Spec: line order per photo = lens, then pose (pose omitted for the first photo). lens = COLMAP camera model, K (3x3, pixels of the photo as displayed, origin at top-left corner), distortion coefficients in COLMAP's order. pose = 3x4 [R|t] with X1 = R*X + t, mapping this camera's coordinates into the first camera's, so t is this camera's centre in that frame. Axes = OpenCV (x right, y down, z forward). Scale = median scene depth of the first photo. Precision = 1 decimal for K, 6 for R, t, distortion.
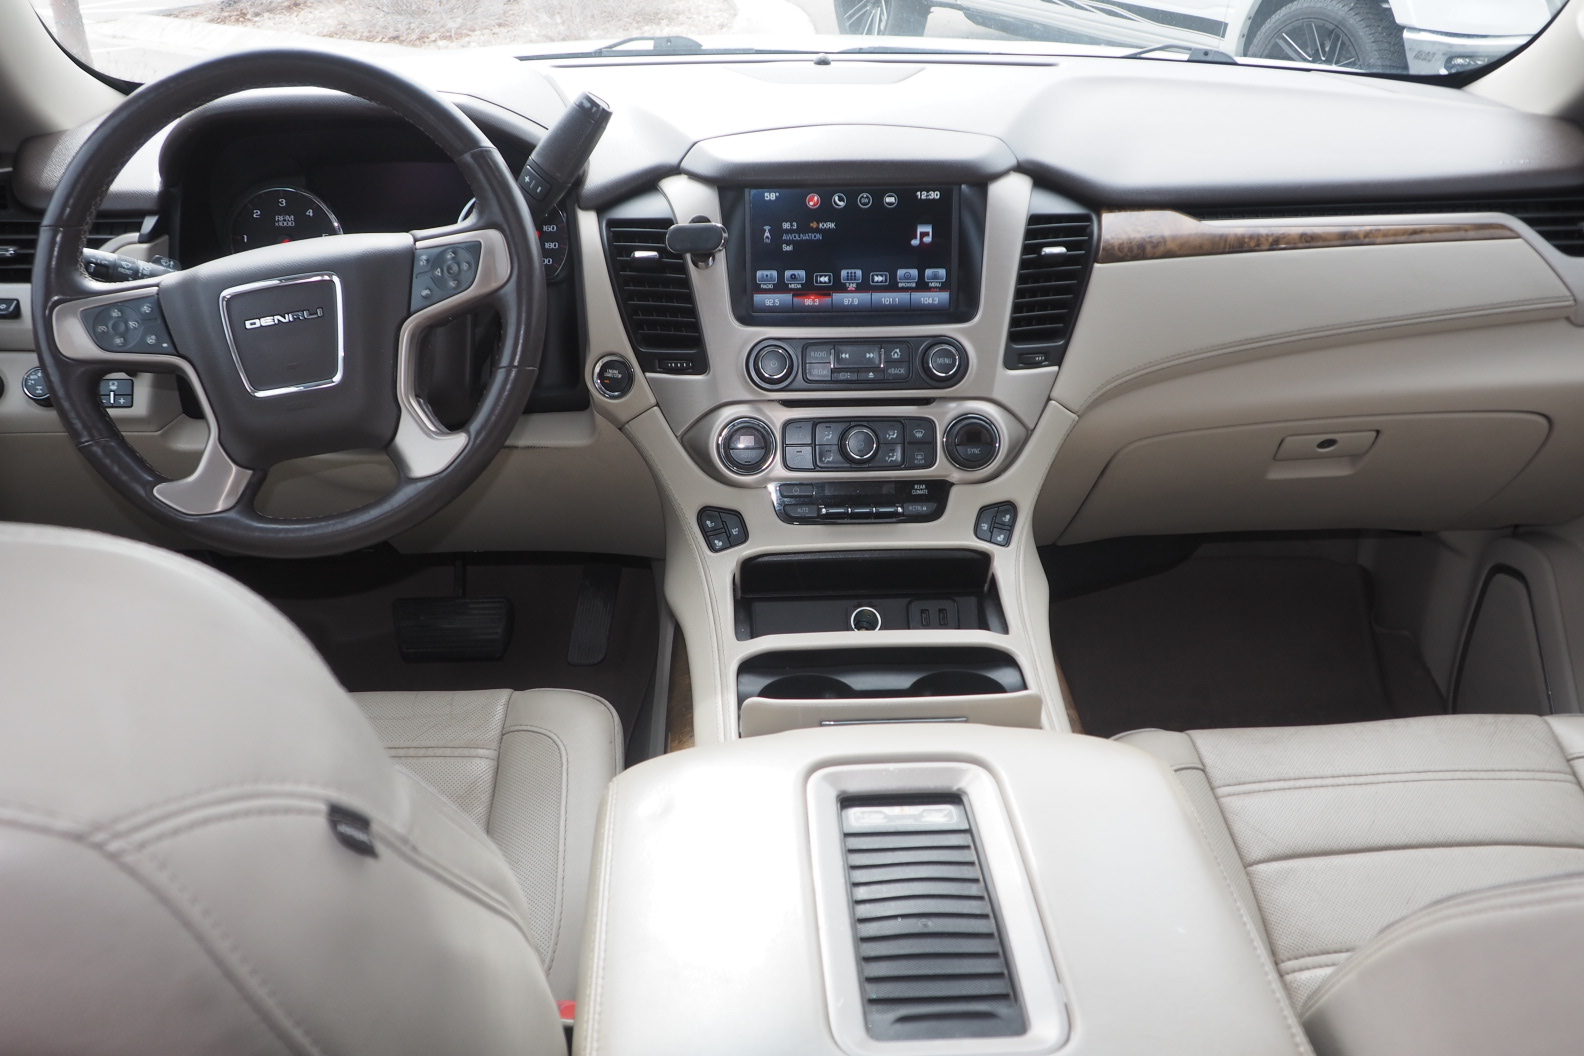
lens RADIAL K [[1357.7, 0, 806.9], [0, 1357.7, 533.9], [0, 0, 1]] dist [-0.020280, 0.011715]
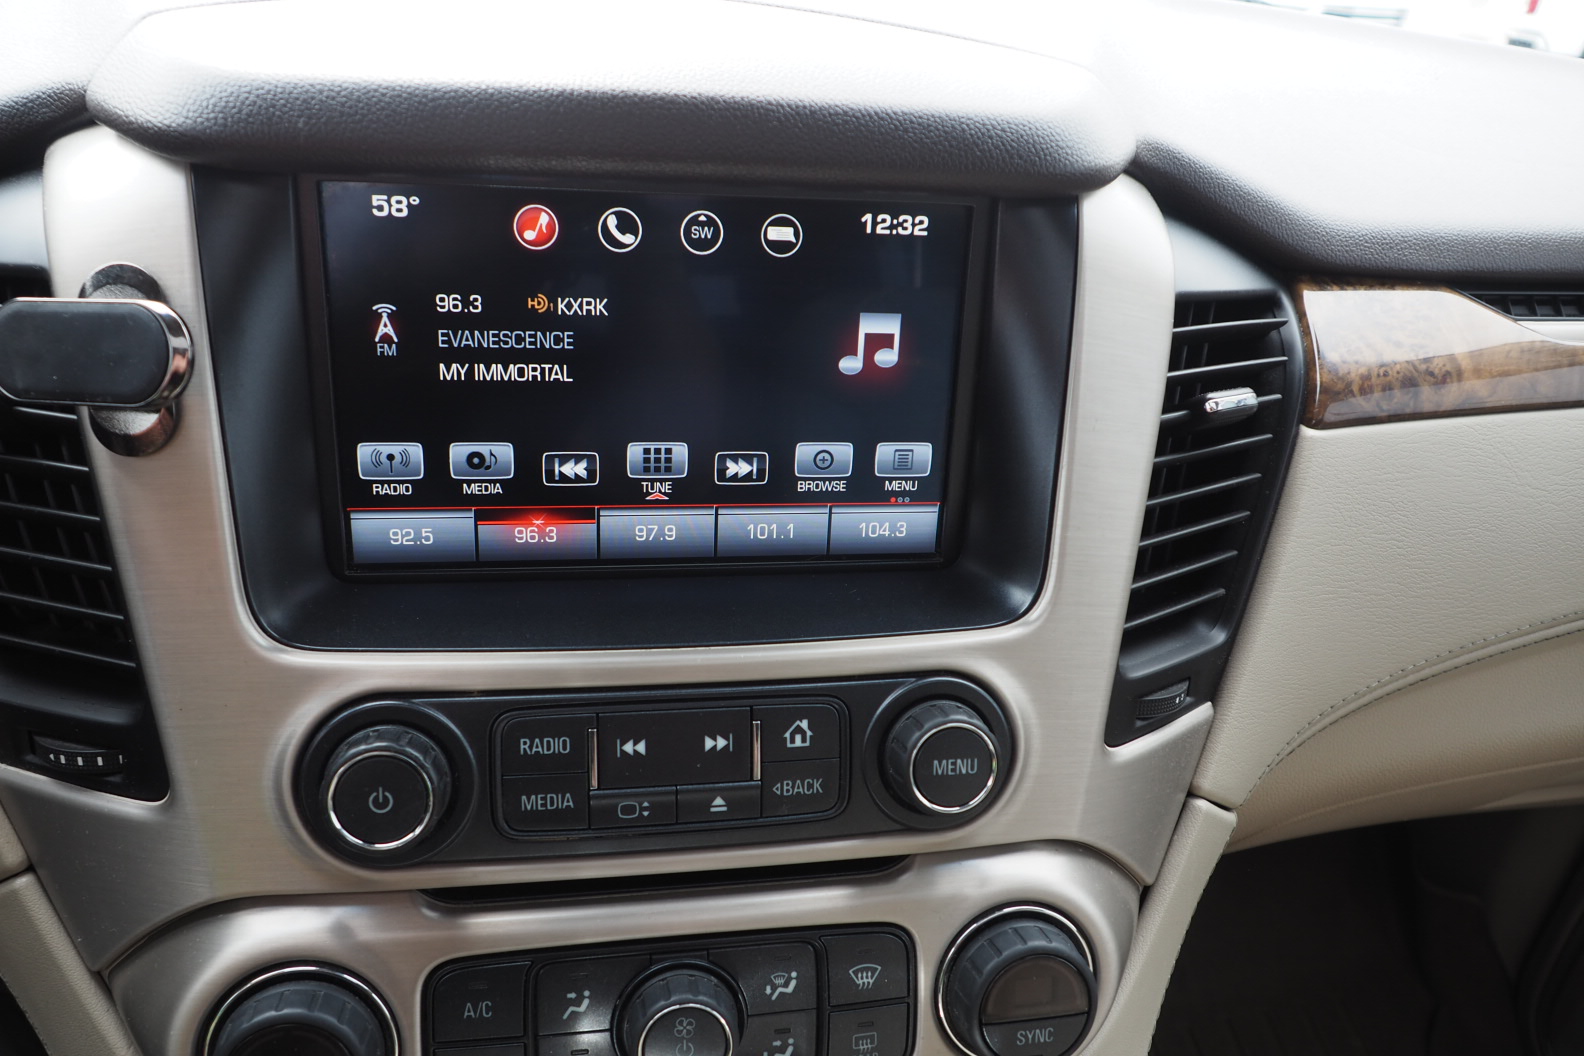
lens RADIAL K [[1115.7, 0, 787.2], [0, 1115.7, 532.2], [0, 0, 1]] dist [-0.042904, 0.011854]
pose [[0.989315, 0.007354, 0.145608, 0.024679], [-0.013402, 0.999086, 0.040596, -0.184868], [-0.145176, -0.042114, 0.988509, 0.730103]]
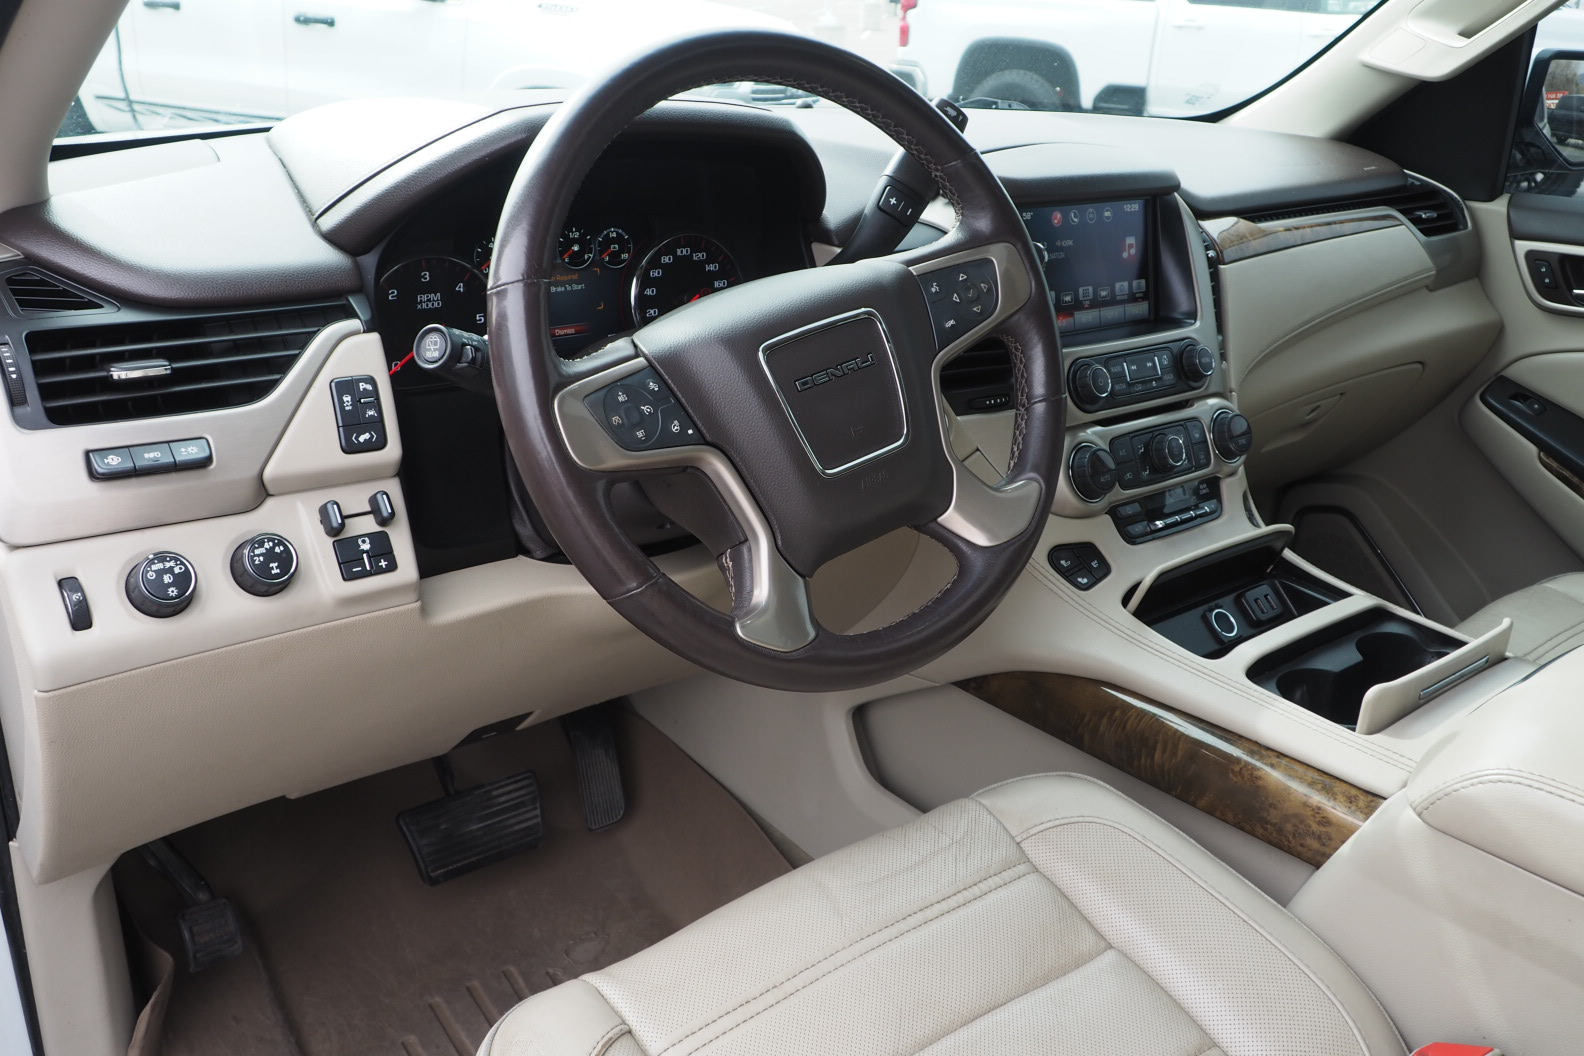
lens RADIAL K [[1357.7, 0, 788.6], [0, 1357.7, 559.4], [0, 0, 1]] dist [-0.020280, 0.011715]
pose [[0.806305, -0.194407, 0.558639, -0.729195], [0.236570, 0.971609, -0.003329, -0.050660], [-0.542131, 0.134842, 0.829404, 0.330378]]
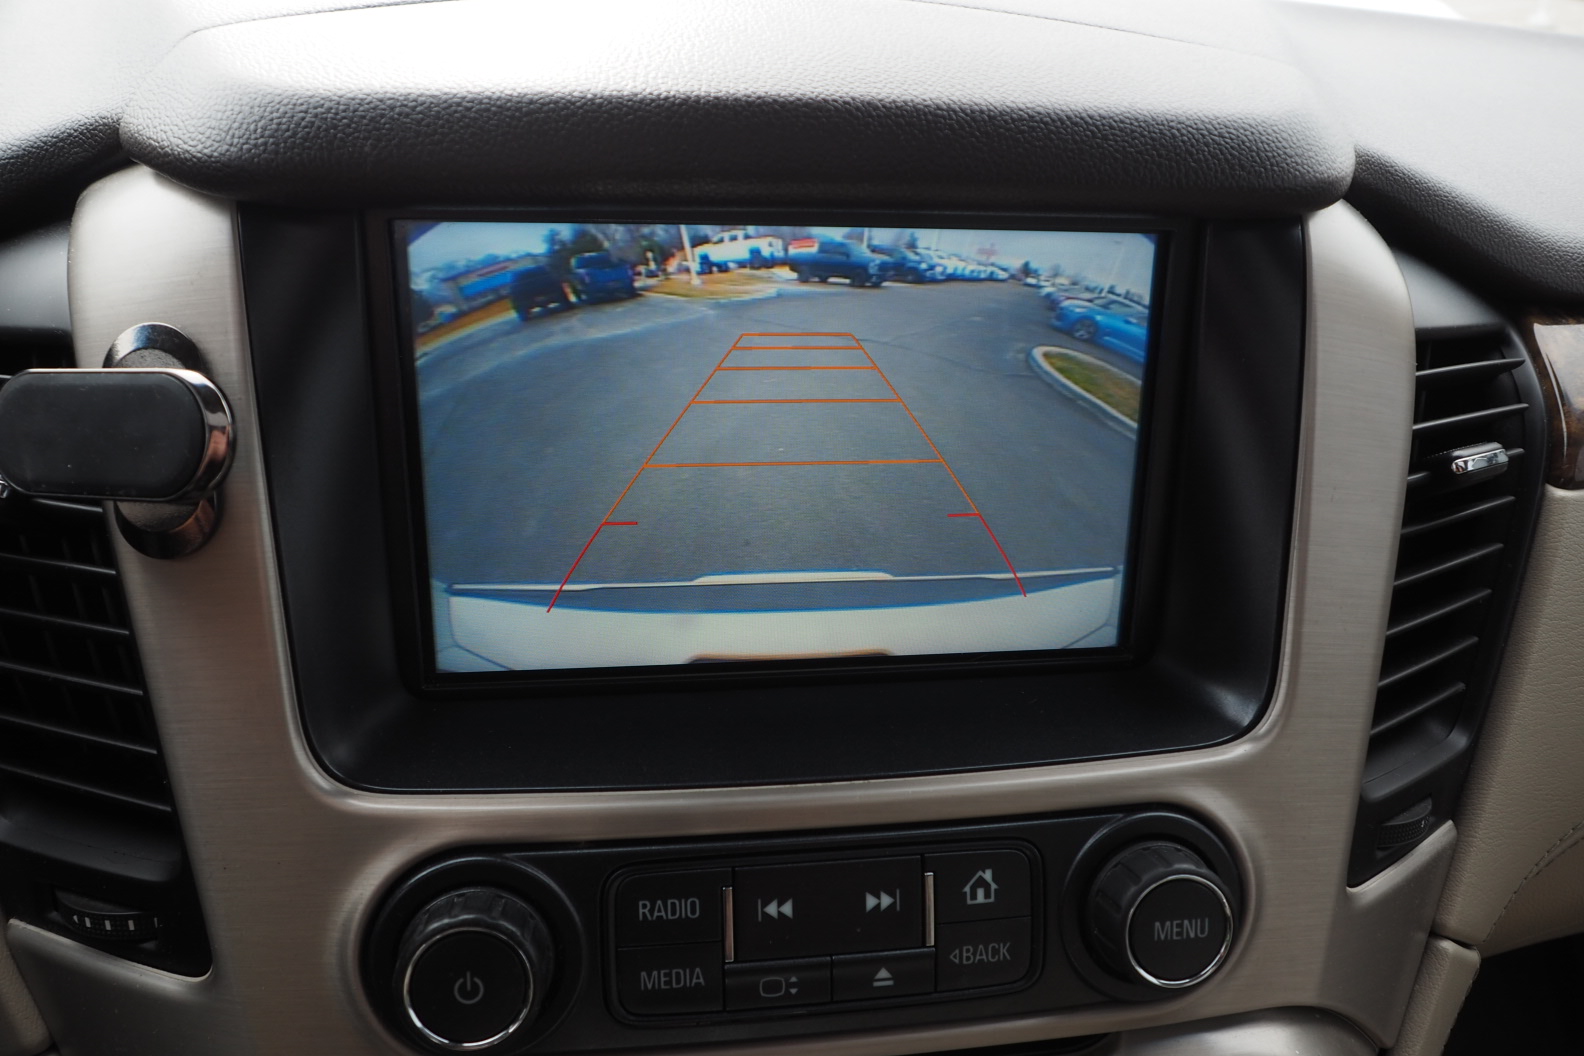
lens RADIAL K [[1115.7, 0, 799.0], [0, 1115.7, 539.9], [0, 0, 1]] dist [-0.042904, 0.011854]
pose [[0.995530, -0.003365, 0.094386, 0.012737], [0.003209, 0.999993, 0.001811, -0.192492], [-0.094391, -0.001500, 0.995534, 0.779392]]
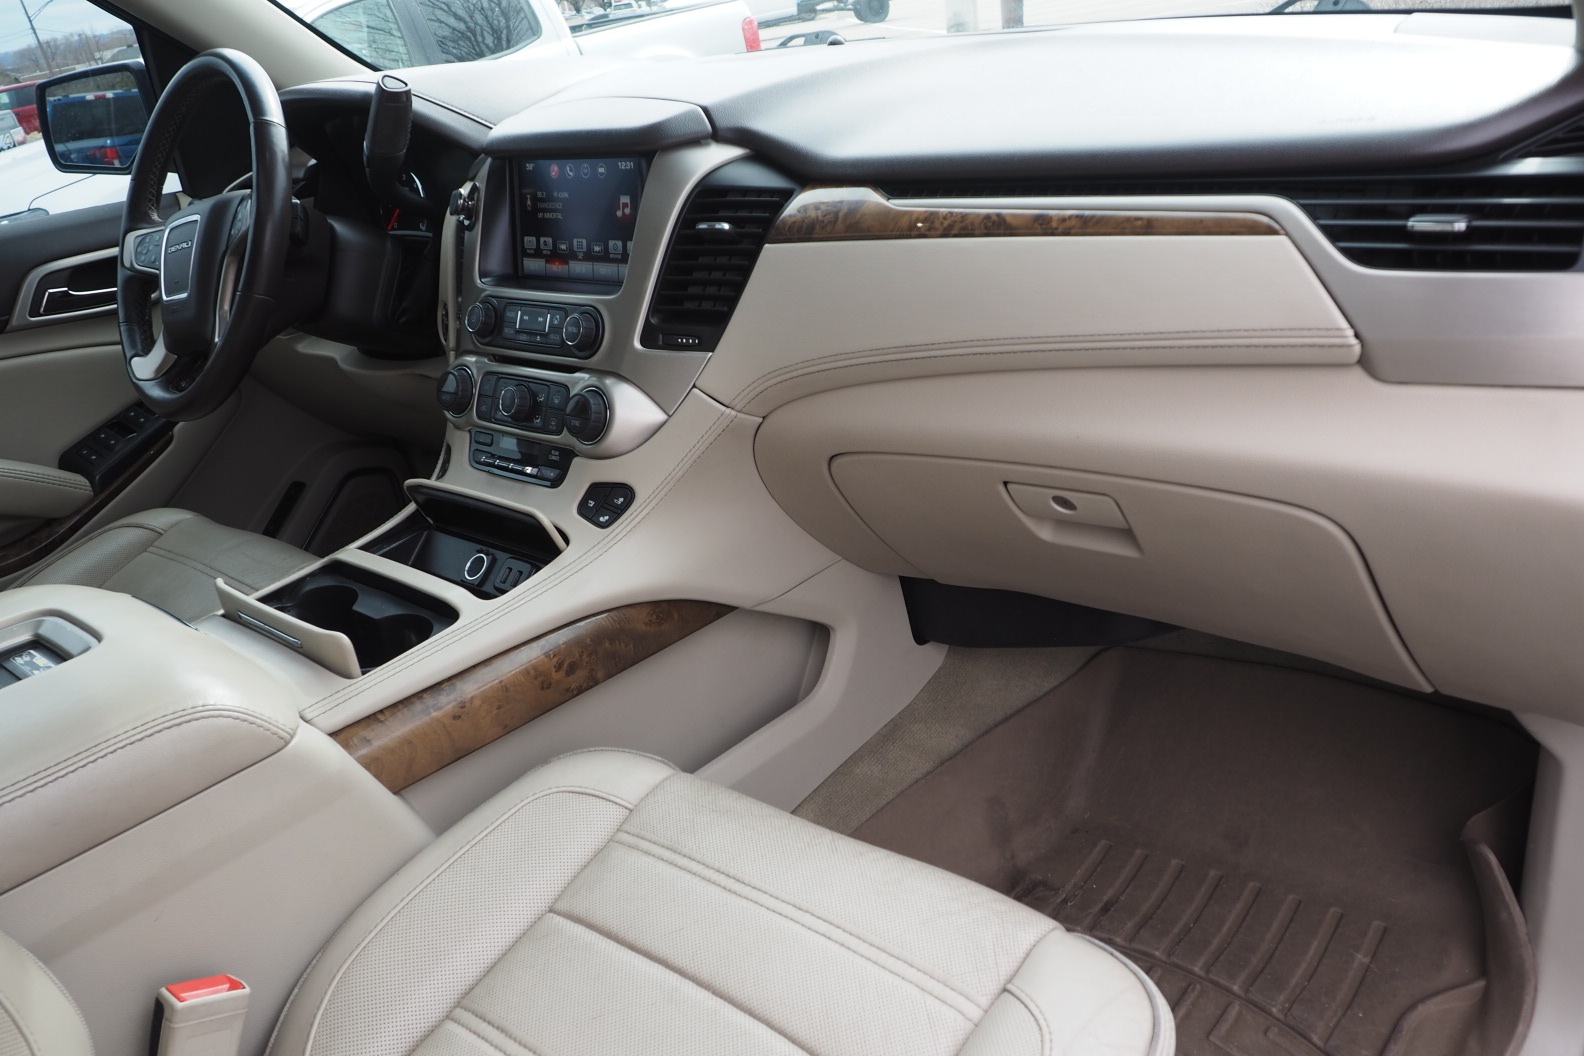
lens RADIAL K [[1275.3, 0, 777.4], [0, 1275.3, 517.7], [0, 0, 1]] dist [-0.008589, 0.009912]
pose [[0.692649, 0.192762, -0.695040, 0.856851], [-0.189575, 0.978400, 0.082426, -0.095481], [0.695916, 0.074670, 0.714231, 0.428860]]
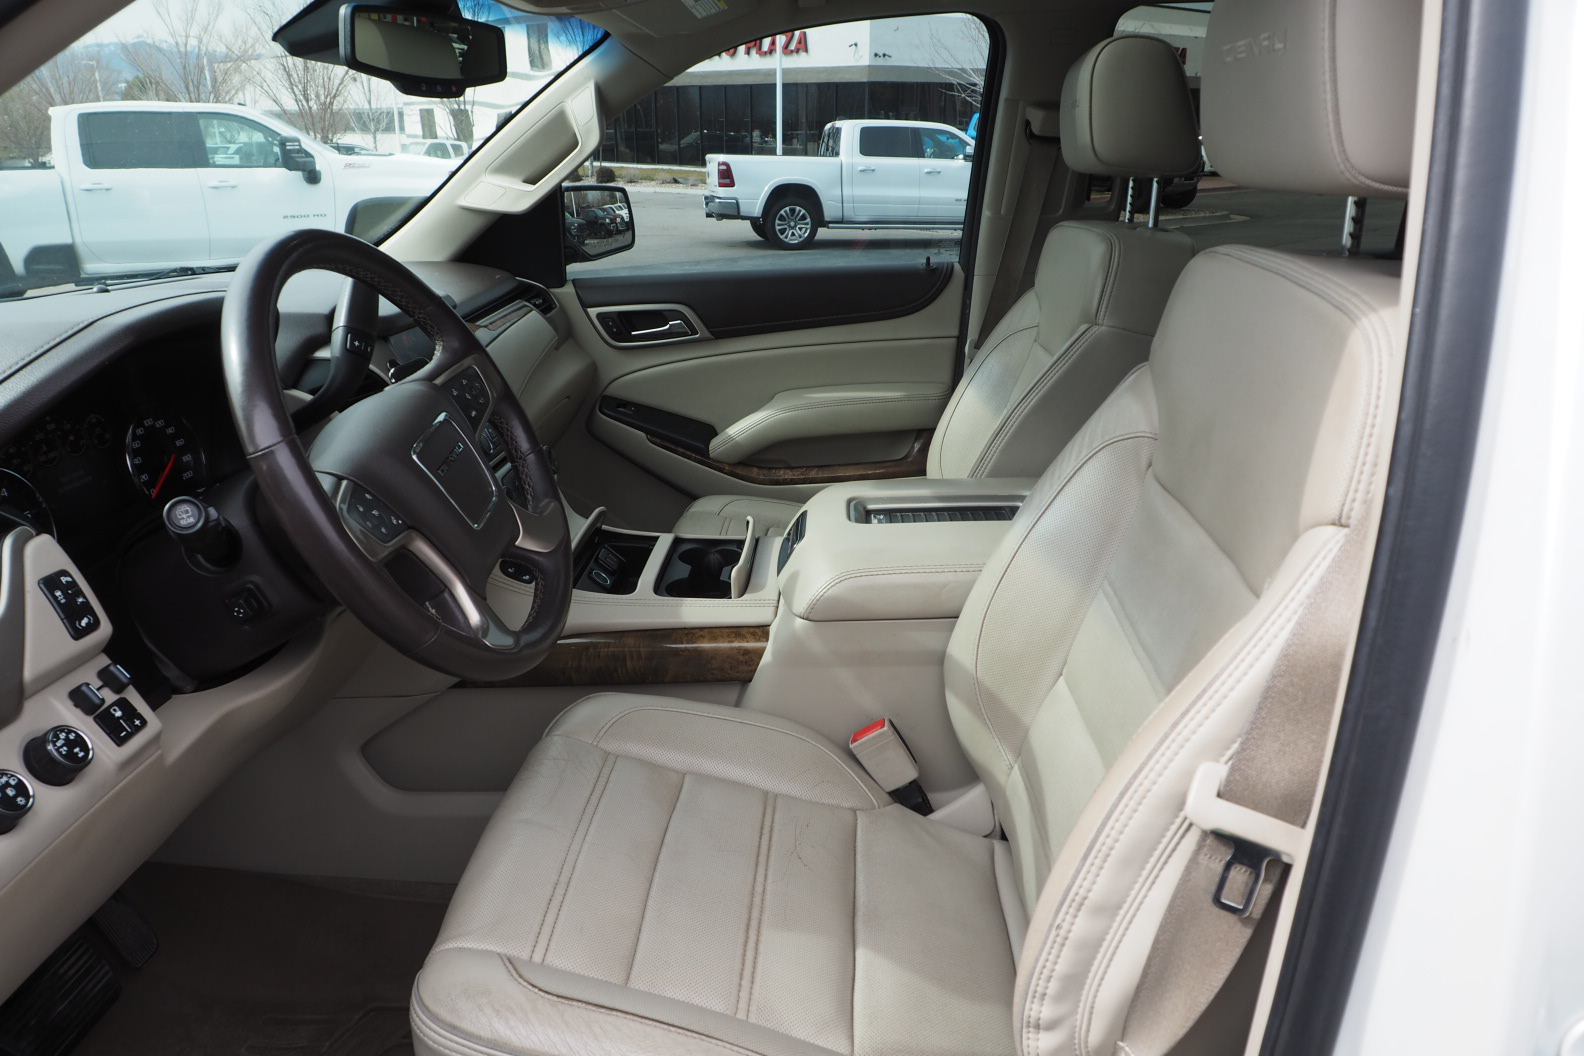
lens RADIAL K [[1115.7, 0, 799.3], [0, 1115.7, 554.9], [0, 0, 1]] dist [-0.042904, 0.011854]
pose [[0.090931, -0.336872, 0.937149, -1.036296], [0.477949, 0.840346, 0.255699, -0.159865], [-0.873668, 0.424659, 0.237421, 0.487920]]
